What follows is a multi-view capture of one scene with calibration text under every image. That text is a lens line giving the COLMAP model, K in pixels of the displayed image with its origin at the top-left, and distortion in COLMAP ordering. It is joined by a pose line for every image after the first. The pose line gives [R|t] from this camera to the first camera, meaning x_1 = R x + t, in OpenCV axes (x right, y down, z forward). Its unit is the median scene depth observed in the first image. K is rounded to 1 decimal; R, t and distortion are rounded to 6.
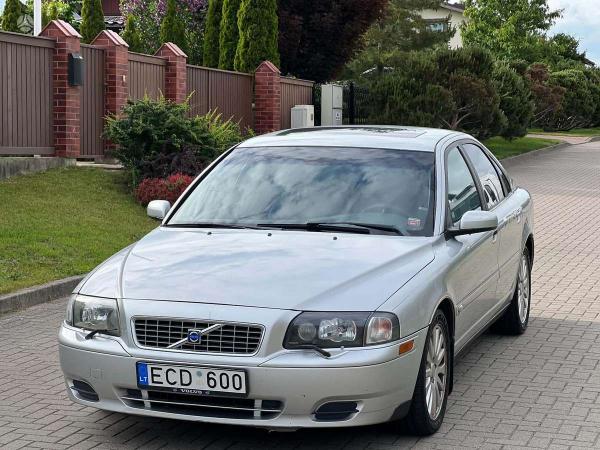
lens RADIAL K [[1387.8, 0, 299.9], [0, 1387.8, 186.1], [0, 0, 1]] dist [-0.285469, 10.415922]
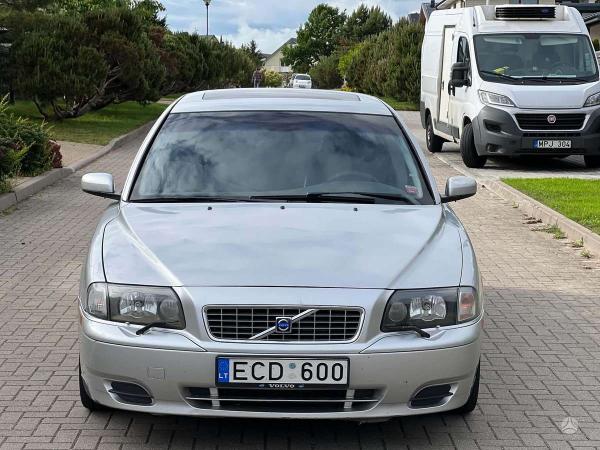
lens RADIAL K [[1387.8, 0, 299.9], [0, 1387.8, 186.1], [0, 0, 1]] dist [-0.285469, 10.415922]
pose [[0.940922, -0.027203, 0.337529, -0.363211], [0.018697, 0.999421, 0.028427, -0.005606], [-0.338106, -0.020437, 0.940886, 0.159503]]
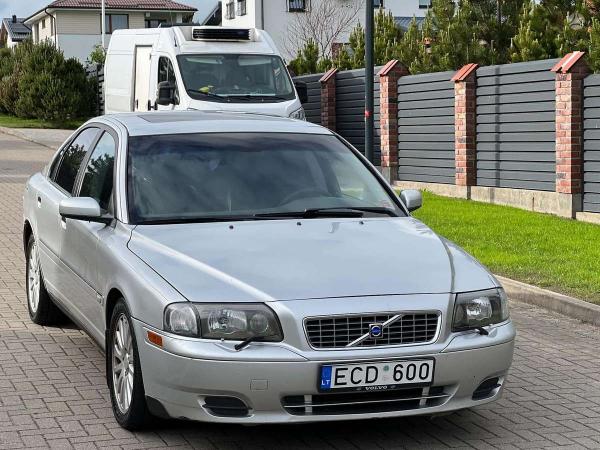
lens RADIAL K [[1387.8, 0, 299.9], [0, 1387.8, 186.1], [0, 0, 1]] dist [-0.285469, 10.415922]
pose [[0.784619, -0.051565, 0.617830, -0.702673], [0.044334, 0.998651, 0.027047, -0.019753], [-0.618391, 0.006169, 0.785846, 0.276735]]
